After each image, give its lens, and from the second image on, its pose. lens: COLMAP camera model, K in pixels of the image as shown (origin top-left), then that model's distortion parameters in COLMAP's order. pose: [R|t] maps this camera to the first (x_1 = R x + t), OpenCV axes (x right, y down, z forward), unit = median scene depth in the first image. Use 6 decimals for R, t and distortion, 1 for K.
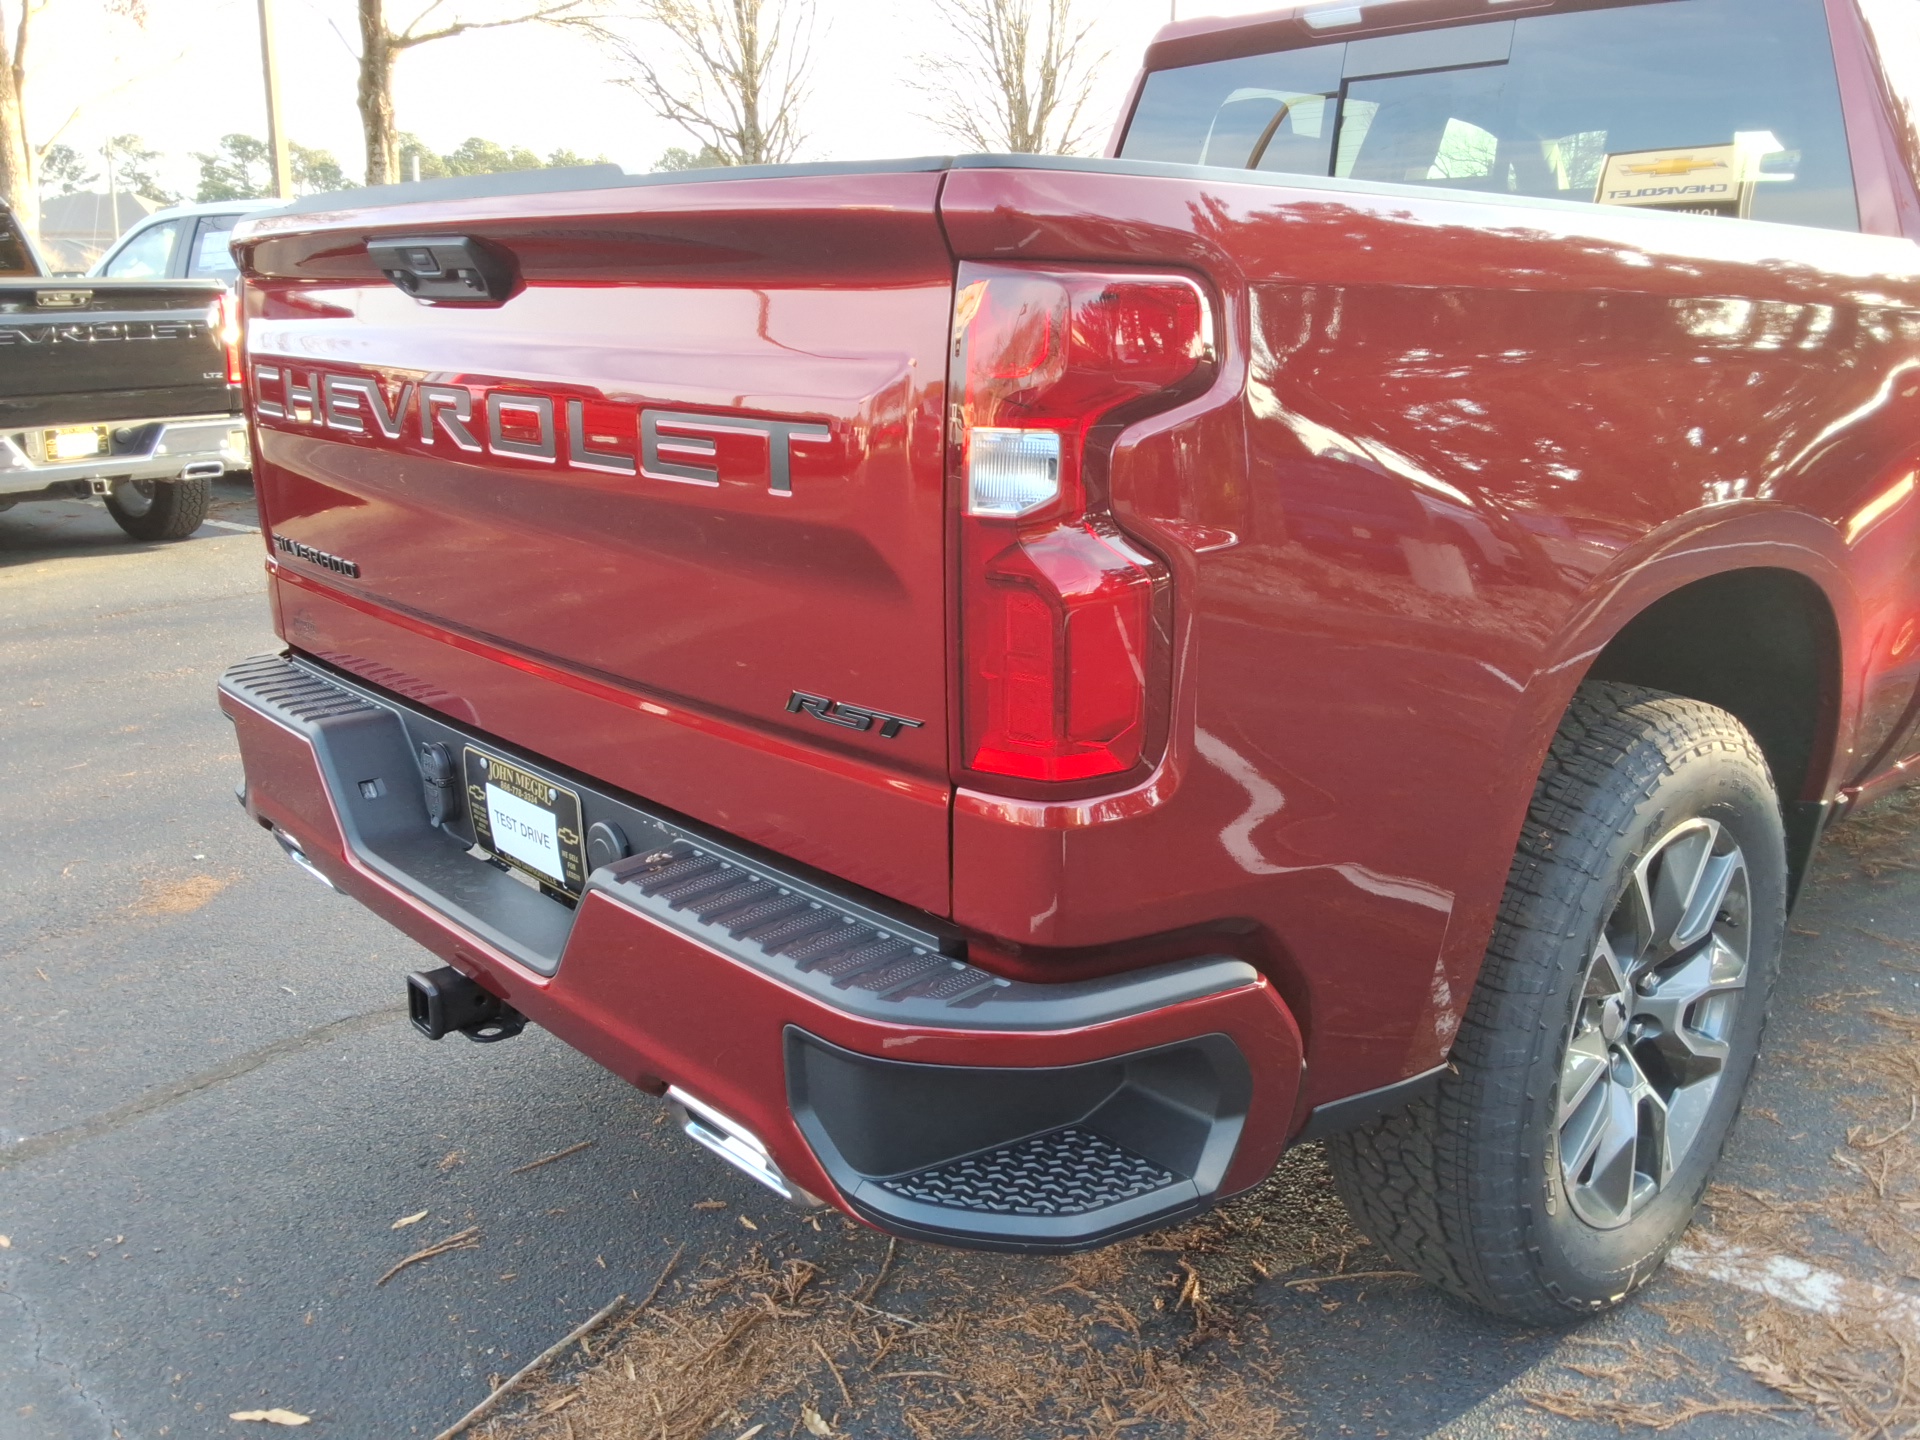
lens RADIAL K [[1557.4, 0, 970.6], [0, 1557.4, 705.5], [0, 0, 1]] dist [0.121477, -0.200166]
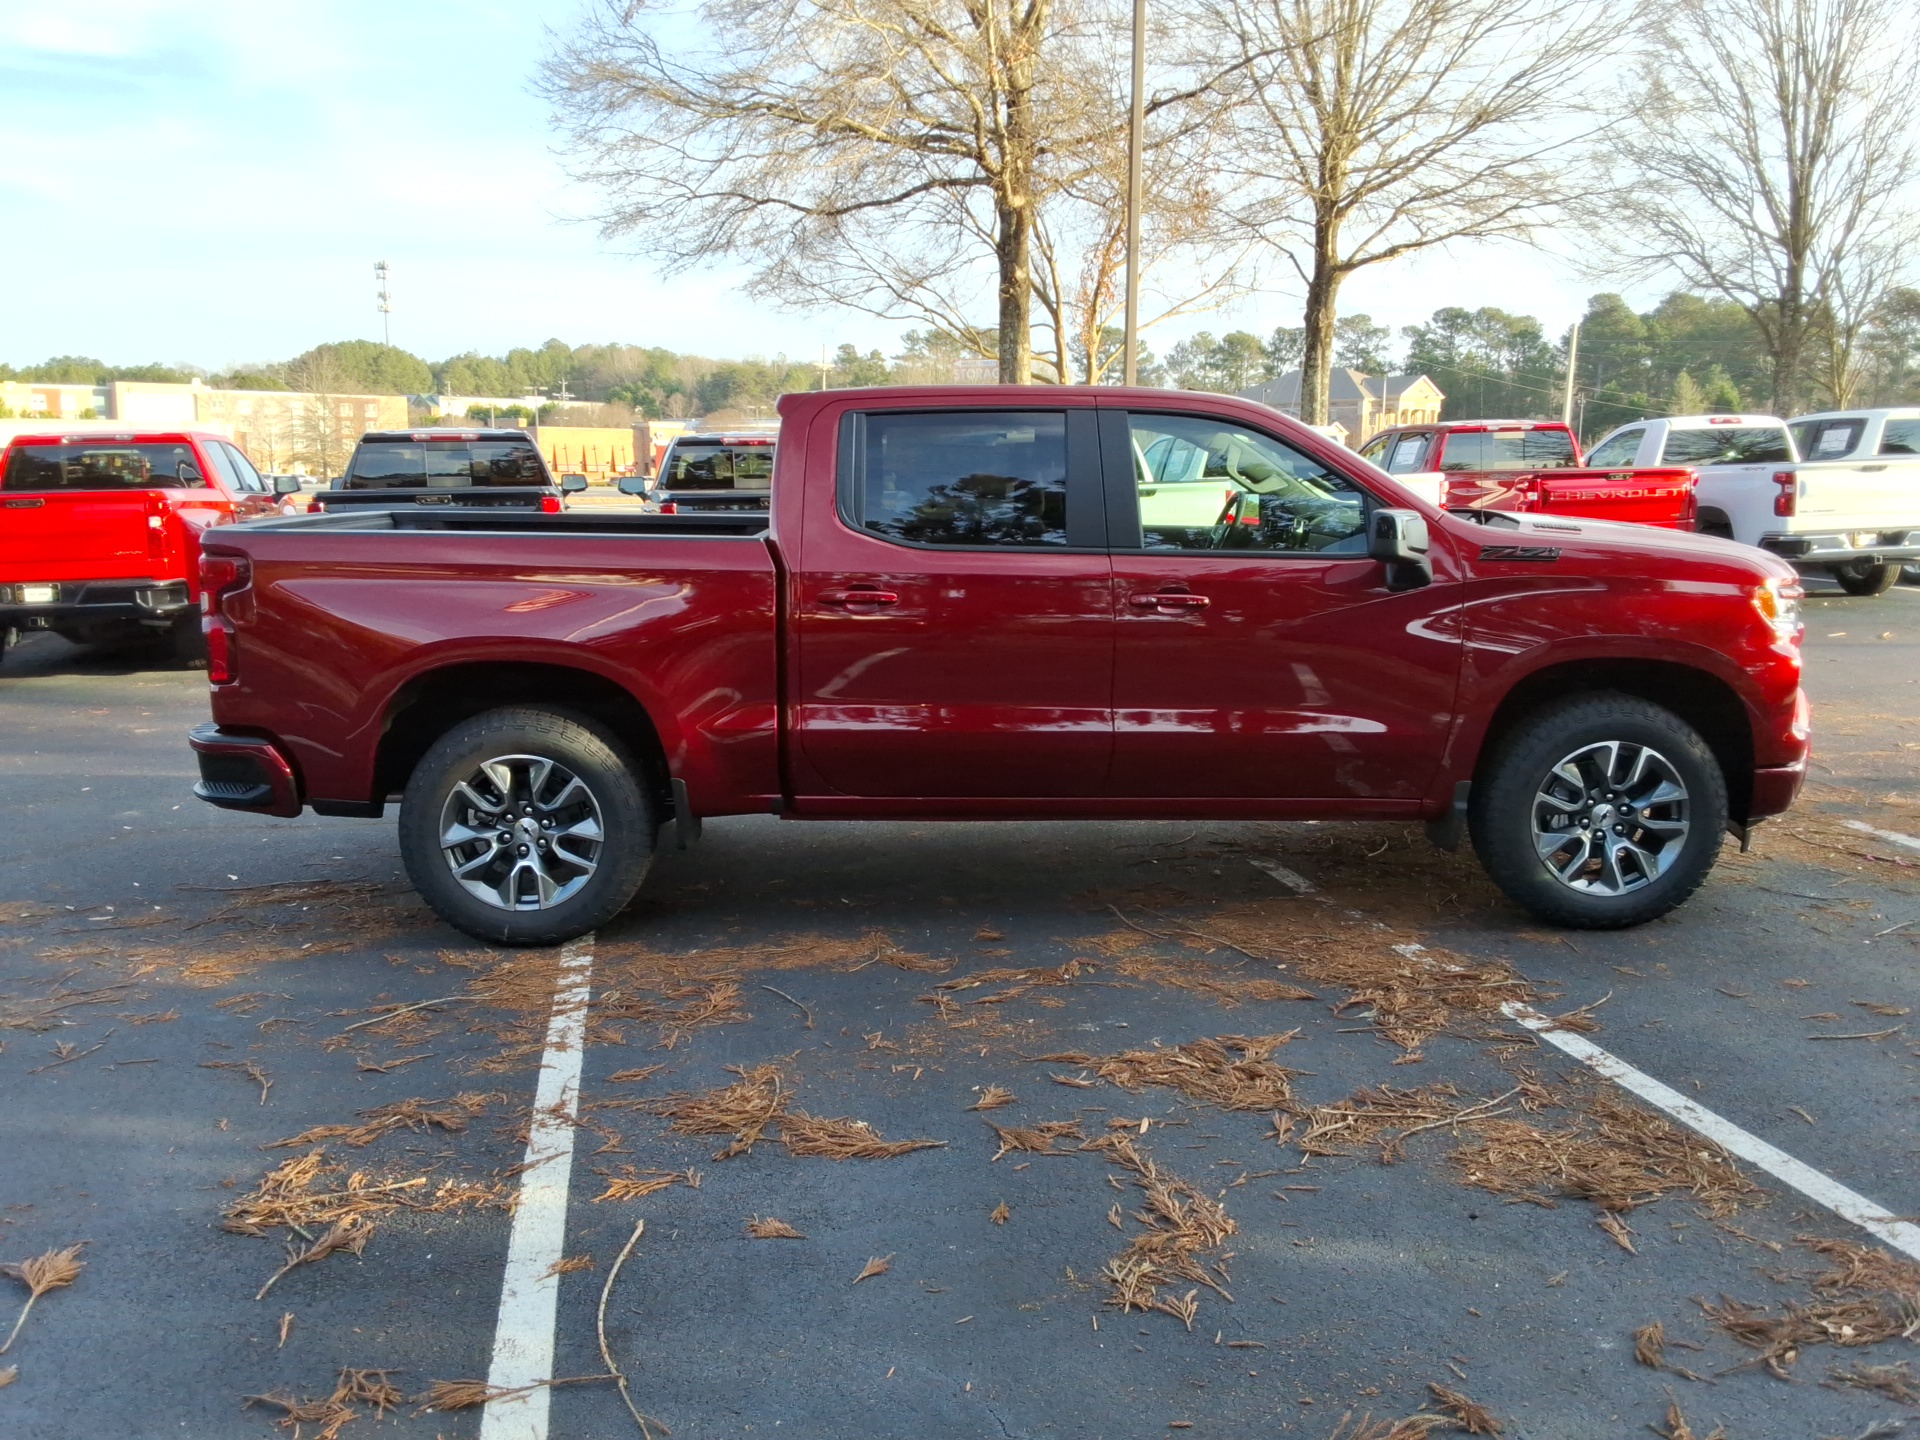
lens RADIAL K [[1567.1, 0, 970.4], [0, 1567.1, 706.7], [0, 0, 1]] dist [0.144515, -0.242217]
pose [[0.738730, 0.102595, -0.666148, 2.566136], [-0.162523, 0.986298, -0.028330, -0.050123], [0.654113, 0.129193, 0.745282, -0.470906]]
